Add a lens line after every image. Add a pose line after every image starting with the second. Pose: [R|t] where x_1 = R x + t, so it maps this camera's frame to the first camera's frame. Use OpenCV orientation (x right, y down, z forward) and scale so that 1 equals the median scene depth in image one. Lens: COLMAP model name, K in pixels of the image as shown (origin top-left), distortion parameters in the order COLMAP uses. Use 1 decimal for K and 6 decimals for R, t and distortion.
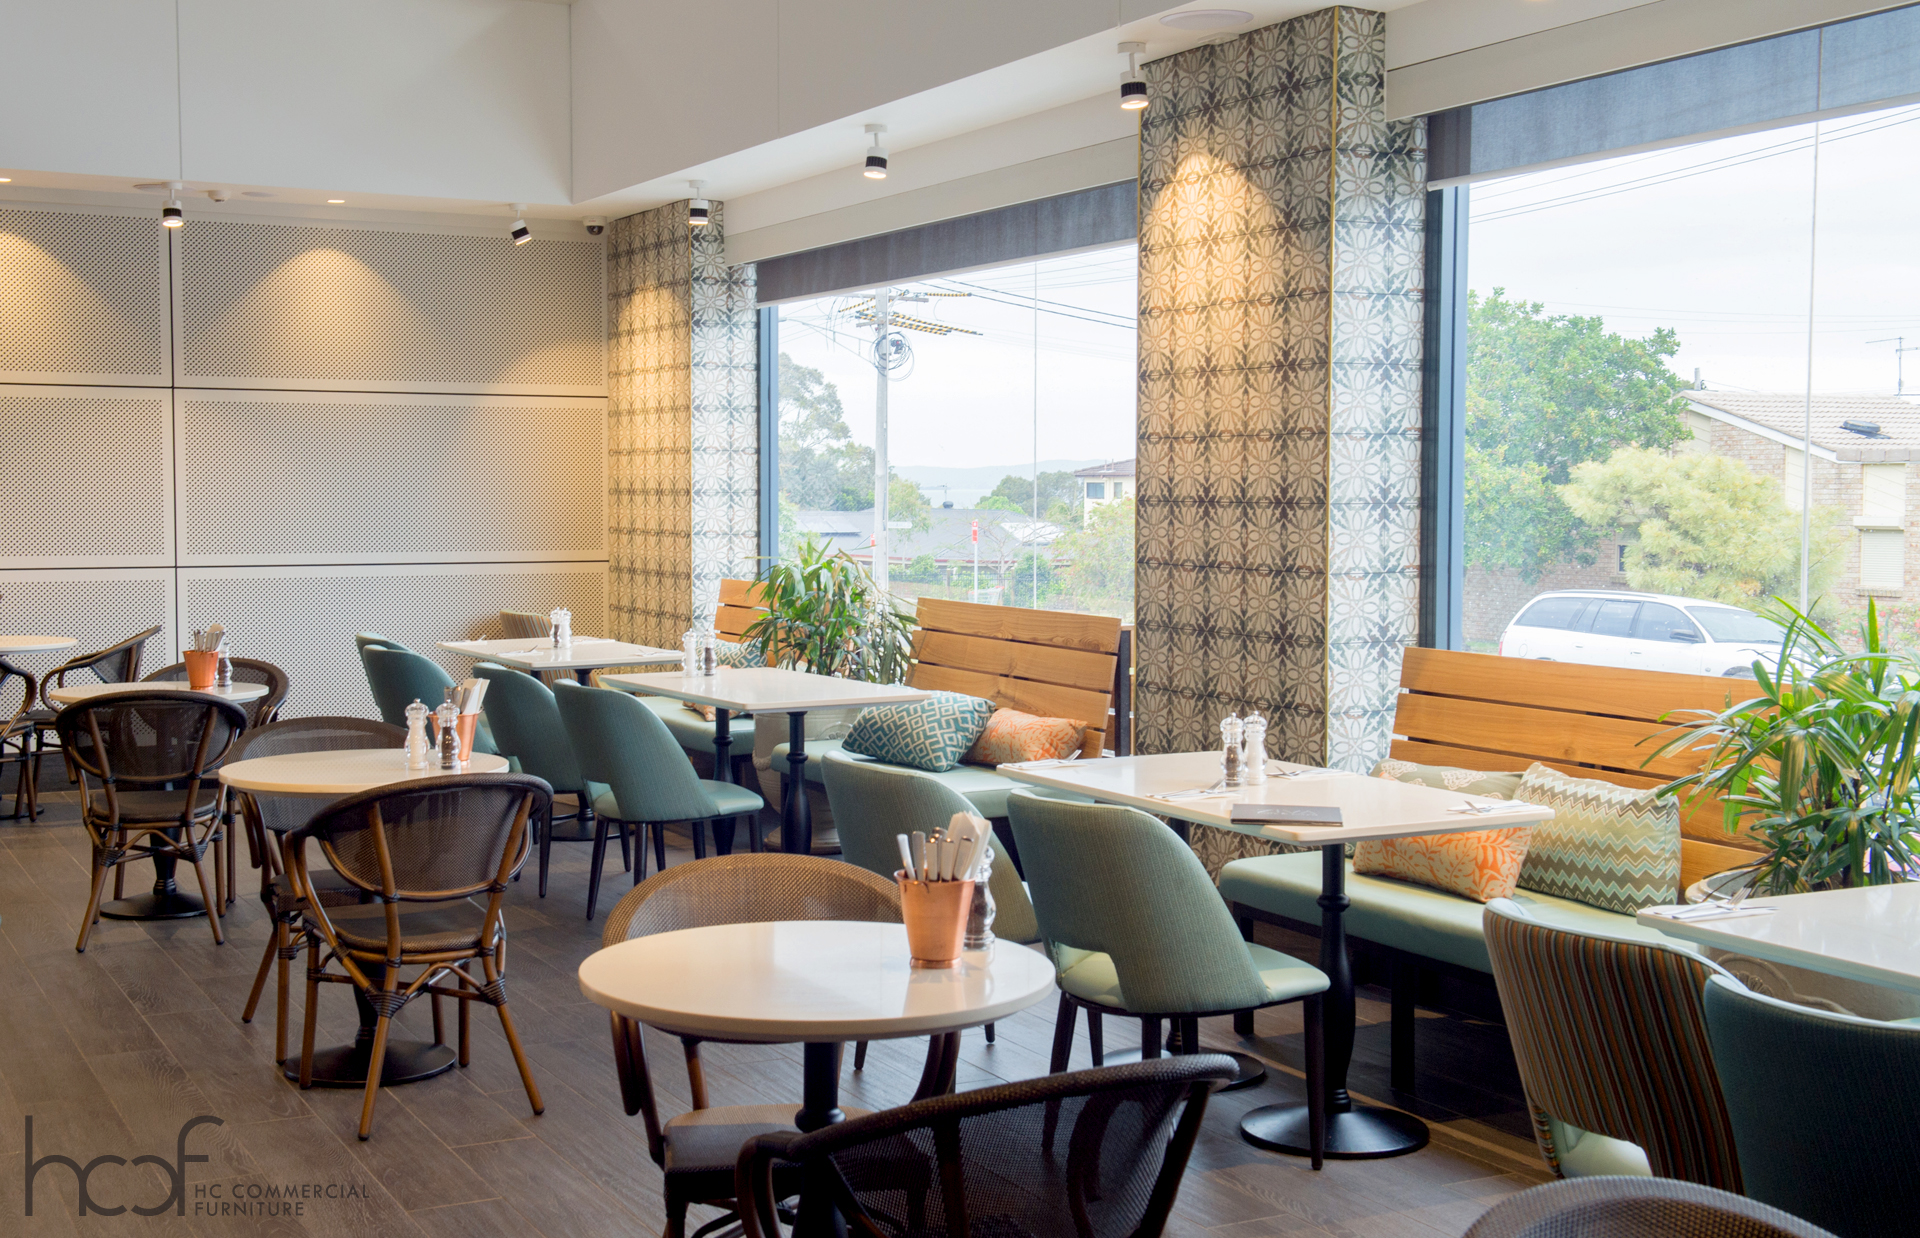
lens RADIAL K [[2487.1, 0, 959.9], [0, 2487.1, 618.6], [0, 0, 1]] dist [0.032723, 0.000000]
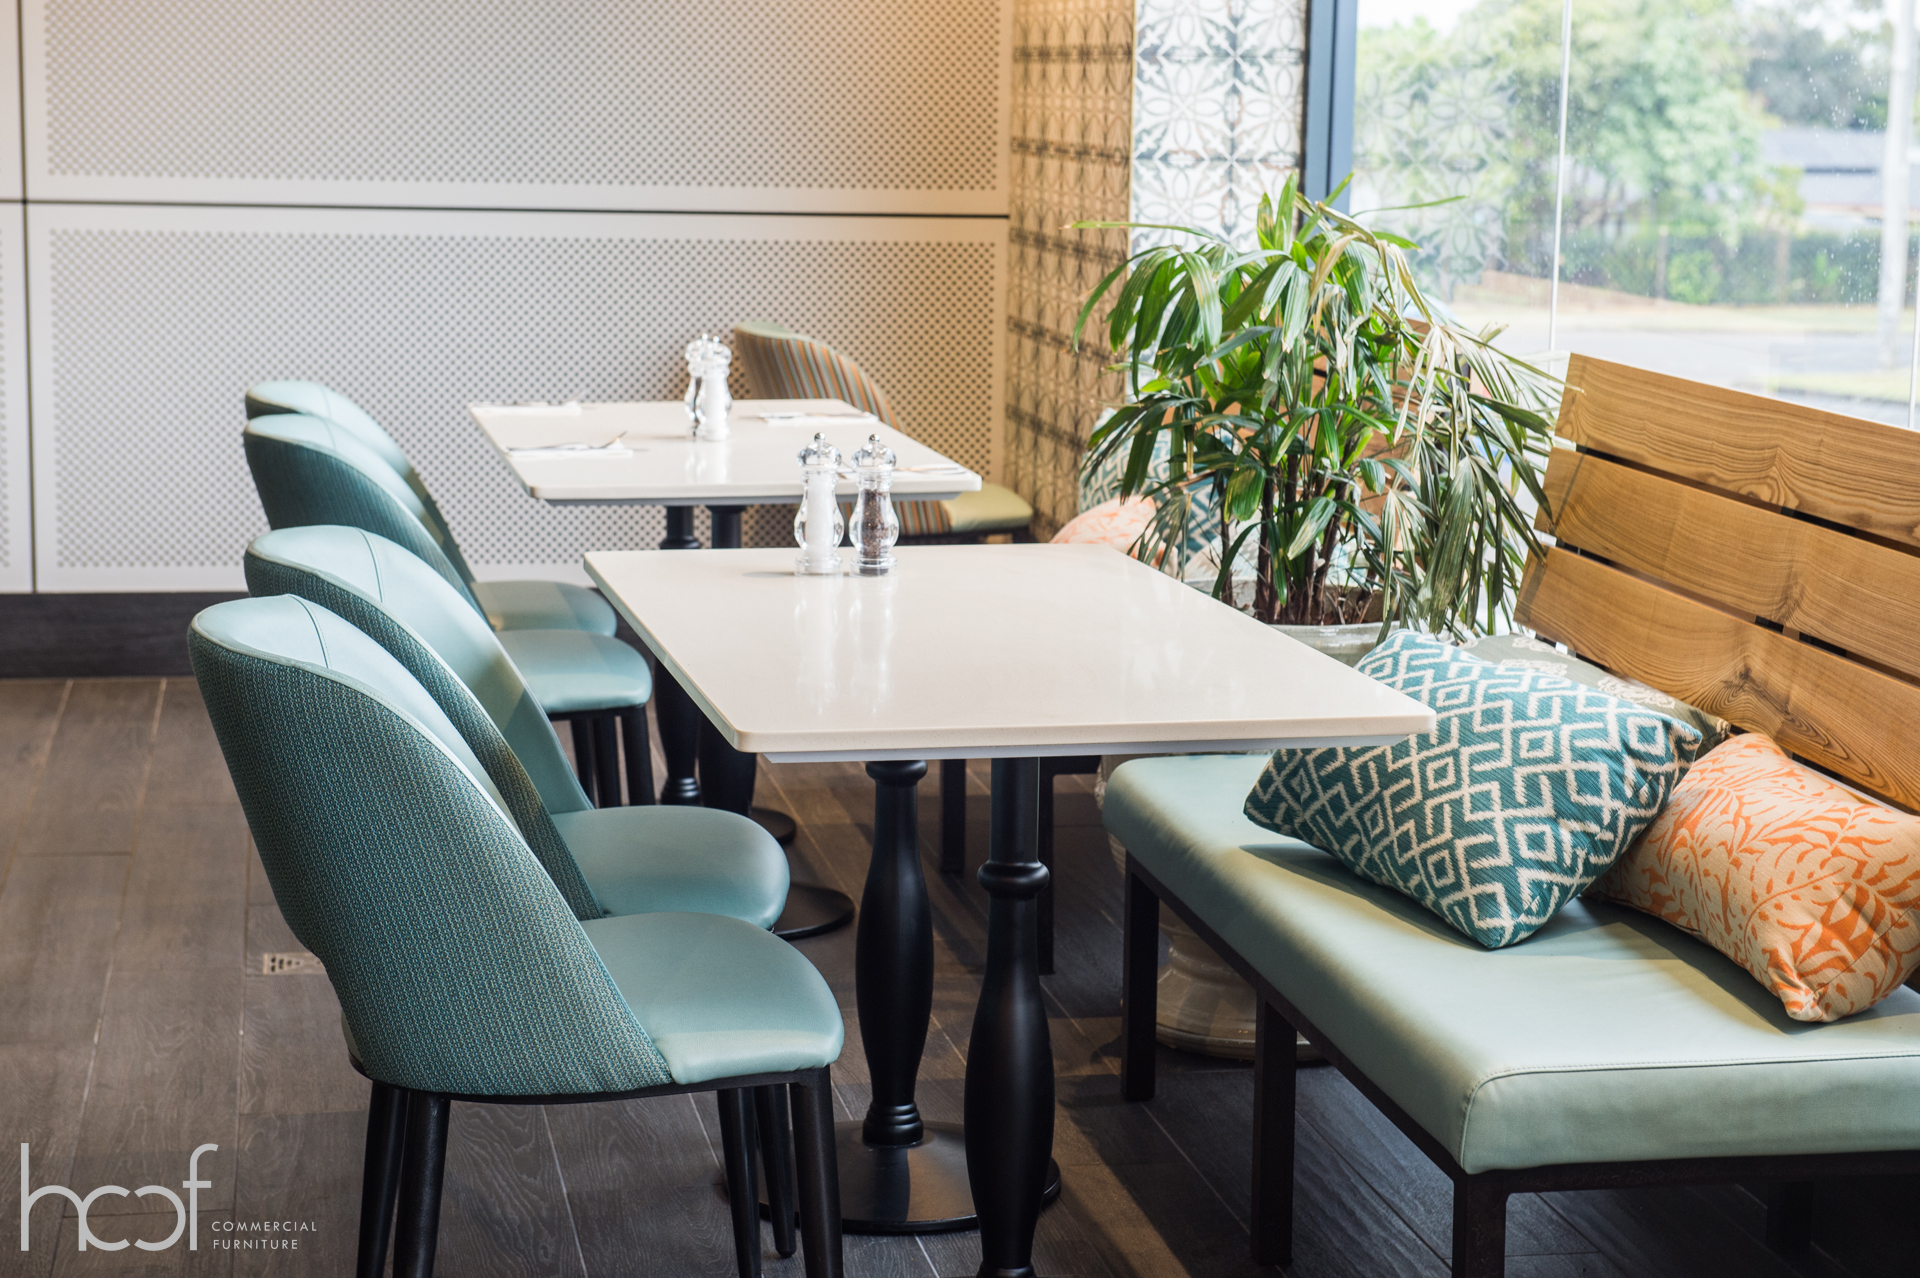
lens RADIAL K [[3568.5, 0, 959.0], [0, 3568.5, 641.6], [0, 0, 1]] dist [0.024359, 0.000000]
pose [[0.951917, 0.064371, -0.299518, 0.053363], [-0.034738, 0.994050, 0.103234, -0.017226], [0.304382, -0.087865, 0.948489, 0.511182]]
